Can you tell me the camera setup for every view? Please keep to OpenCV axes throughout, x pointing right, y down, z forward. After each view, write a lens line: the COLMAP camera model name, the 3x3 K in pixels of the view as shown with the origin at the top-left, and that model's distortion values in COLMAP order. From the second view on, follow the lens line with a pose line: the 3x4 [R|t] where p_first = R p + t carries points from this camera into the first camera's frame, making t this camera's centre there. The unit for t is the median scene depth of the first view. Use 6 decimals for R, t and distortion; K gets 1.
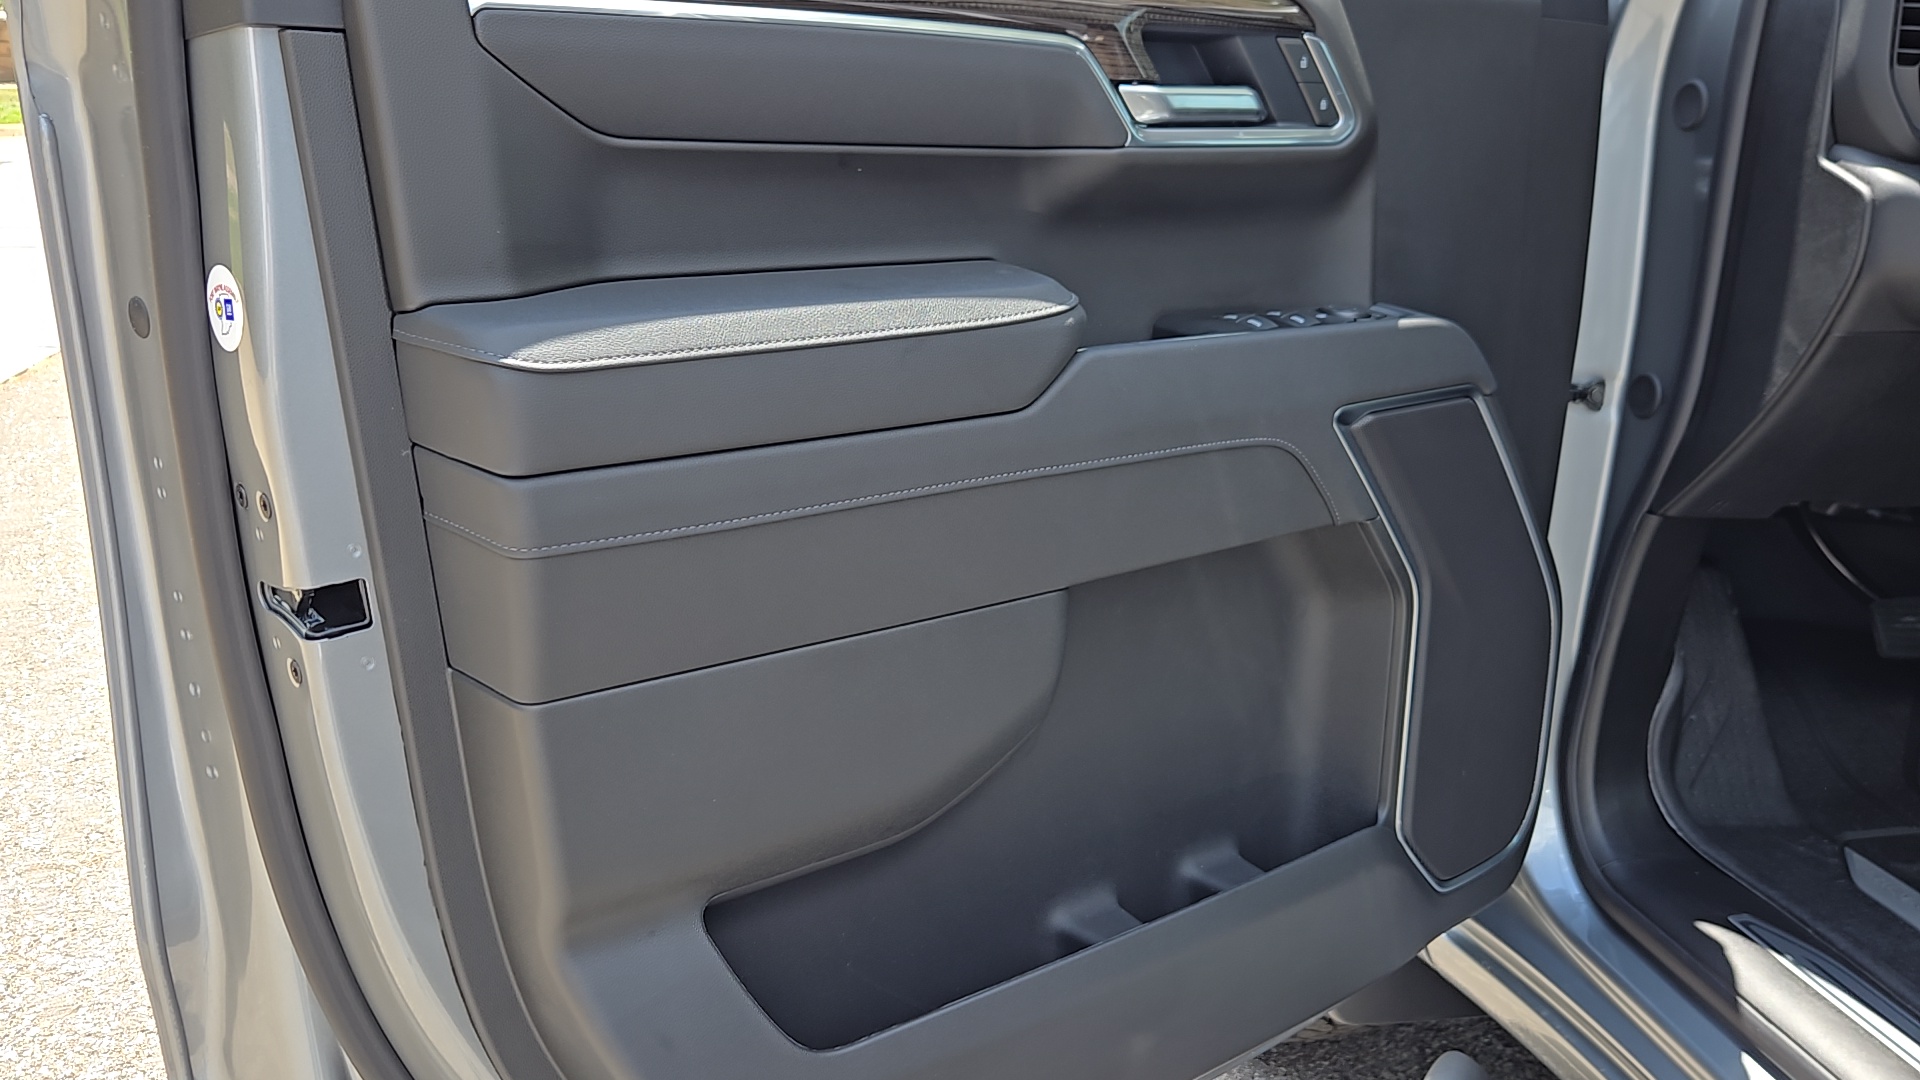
lens RADIAL K [[1620.8, 0, 957.9], [0, 1620.8, 533.9], [0, 0, 1]] dist [0.006363, -0.011720]
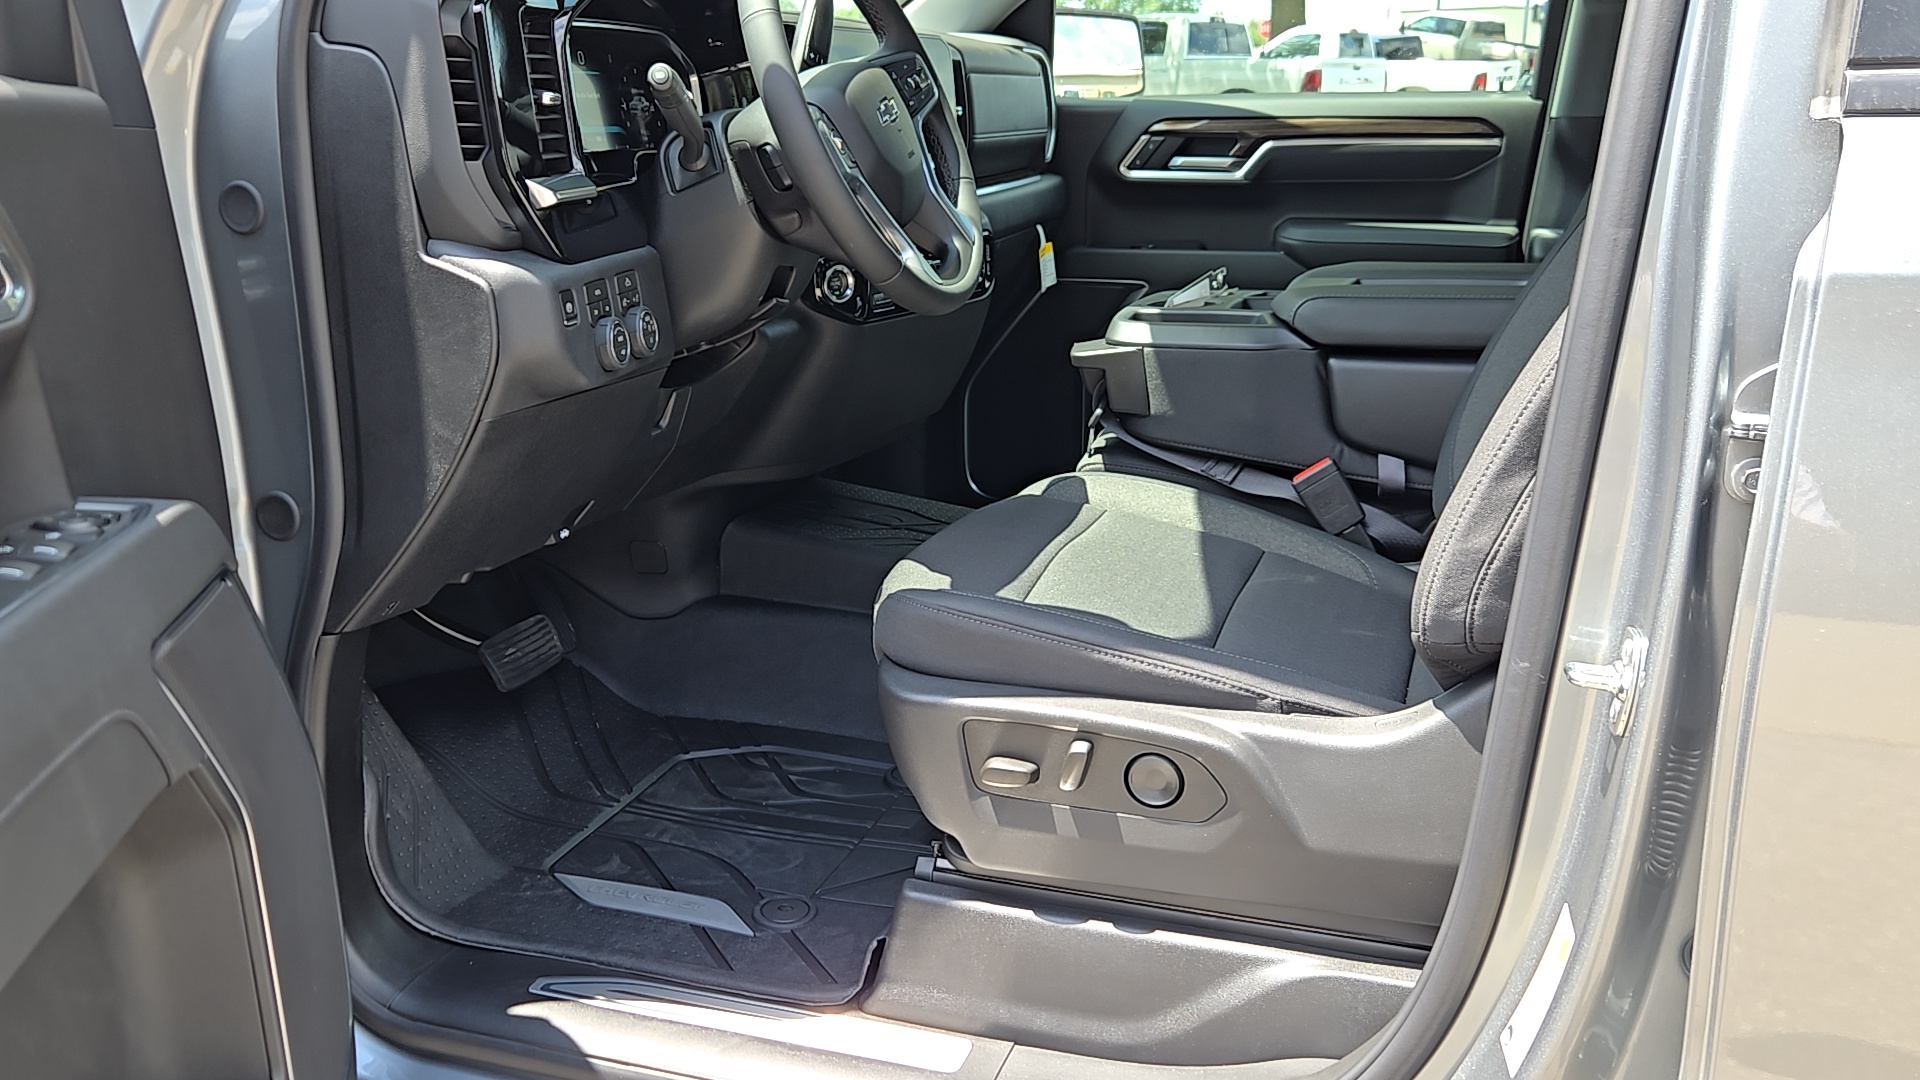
lens RADIAL K [[1620.8, 0, 957.9], [0, 1620.8, 533.9], [0, 0, 1]] dist [0.006363, -0.011720]
pose [[0.500671, -0.252312, 0.828050, -0.169117], [0.263151, 0.955670, 0.132087, -0.106069], [-0.824669, 0.151770, 0.544873, 0.193753]]
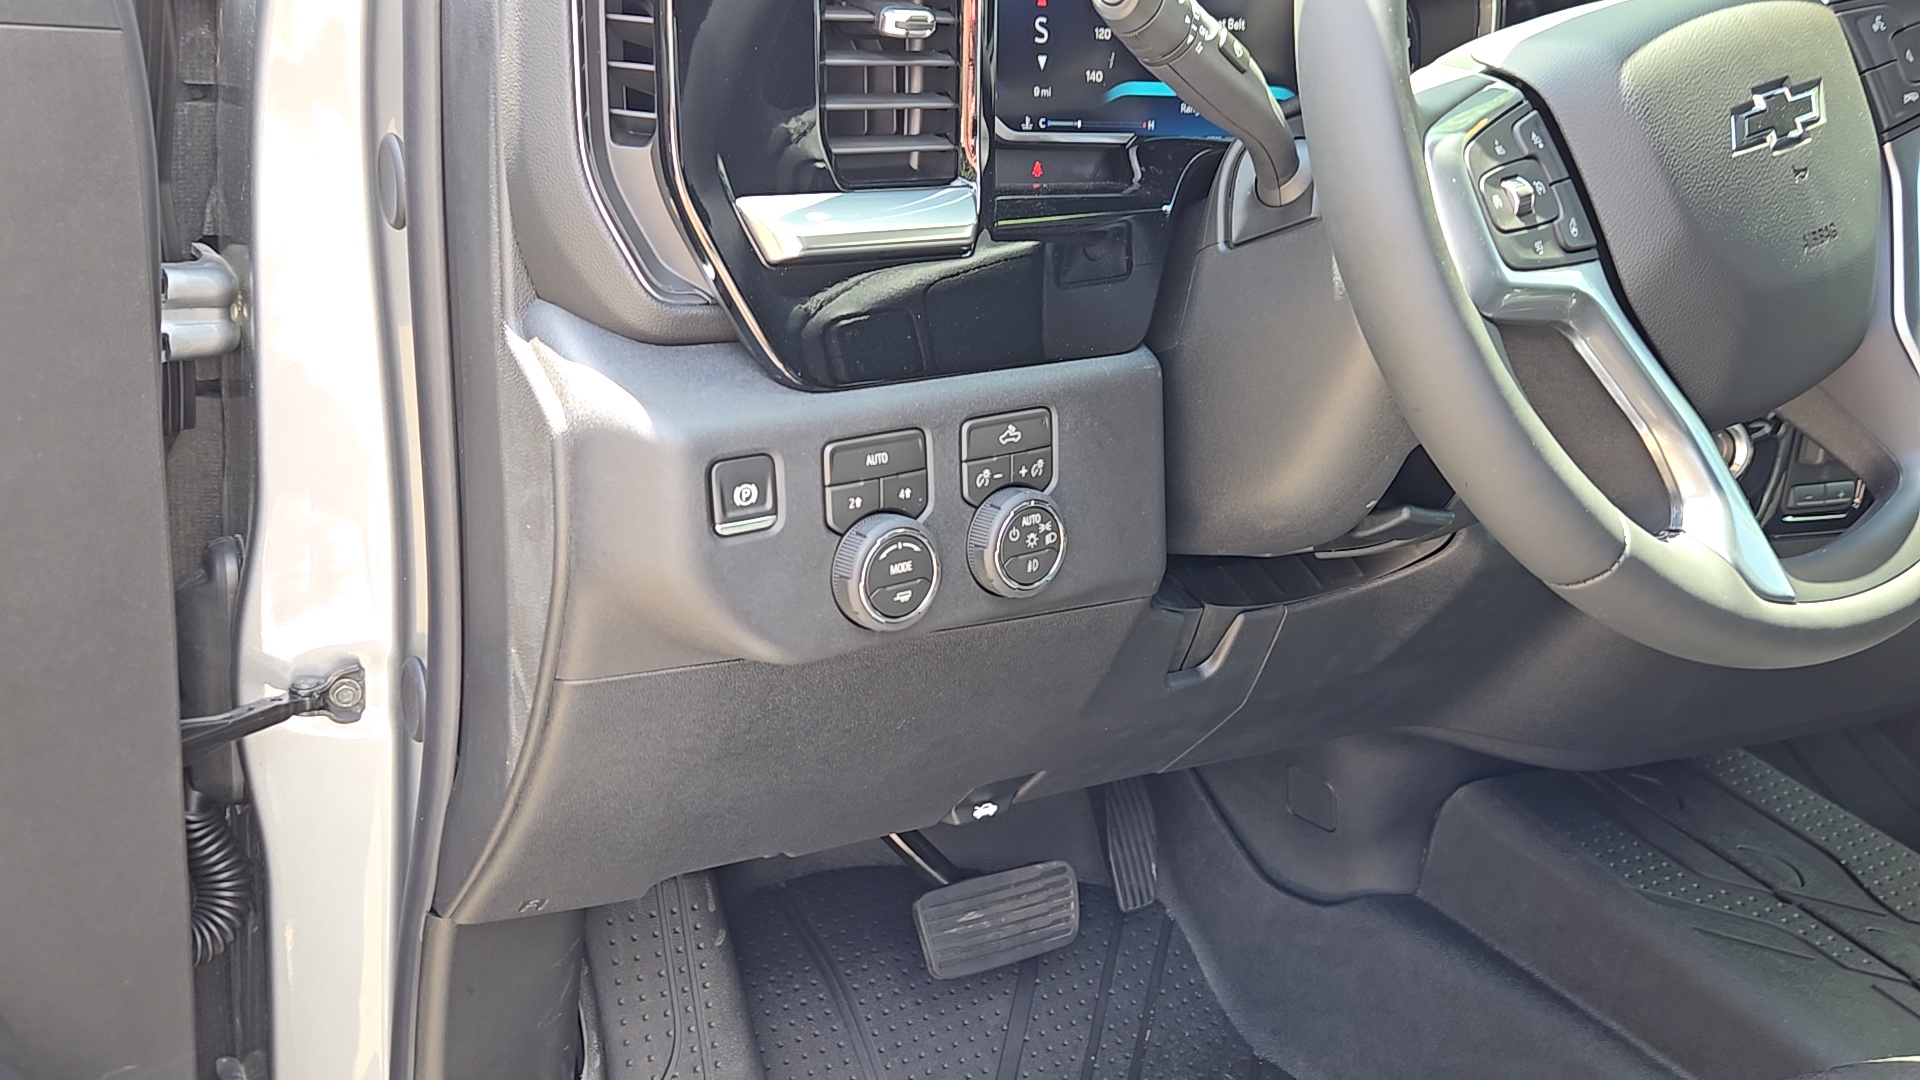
lens RADIAL K [[1620.8, 0, 957.9], [0, 1620.8, 533.9], [0, 0, 1]] dist [0.006363, -0.011720]
pose [[0.944228, -0.081182, 0.319128, 0.471325], [0.063248, 0.995801, 0.066183, -0.183859], [-0.323161, -0.042308, 0.945398, 0.467169]]
